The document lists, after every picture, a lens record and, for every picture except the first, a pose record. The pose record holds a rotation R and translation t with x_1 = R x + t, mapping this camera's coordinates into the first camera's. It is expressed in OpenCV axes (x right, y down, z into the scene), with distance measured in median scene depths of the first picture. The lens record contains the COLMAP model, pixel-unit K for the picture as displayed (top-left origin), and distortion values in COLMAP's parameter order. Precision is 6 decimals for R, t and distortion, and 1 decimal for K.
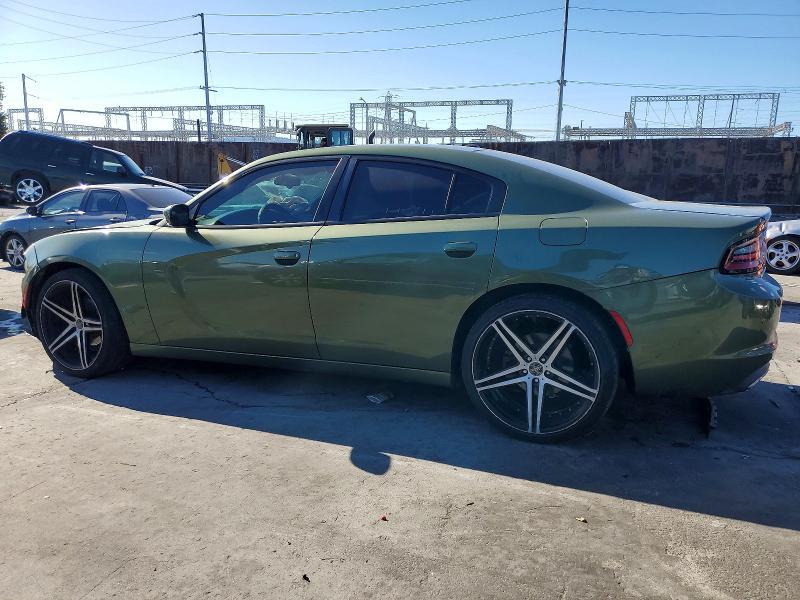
lens RADIAL K [[636.8, 0, 406.1], [0, 636.8, 298.2], [0, 0, 1]] dist [0.015239, -0.000186]
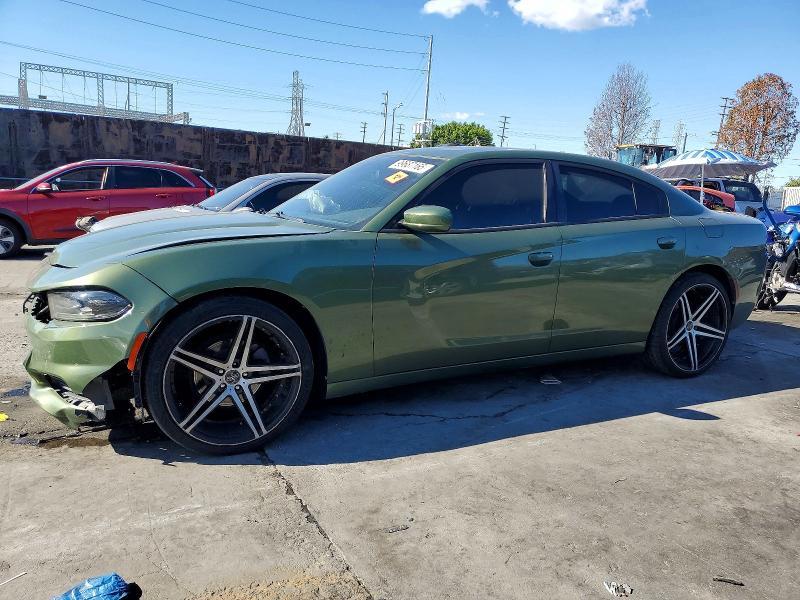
lens RADIAL K [[636.8, 0, 406.2], [0, 636.8, 302.1], [0, 0, 1]] dist [0.015239, -0.000186]
pose [[0.626173, -0.115438, 0.771091, -0.140246], [0.087399, 0.993138, 0.077706, -0.011706], [-0.774770, 0.018735, 0.631965, 0.064692]]
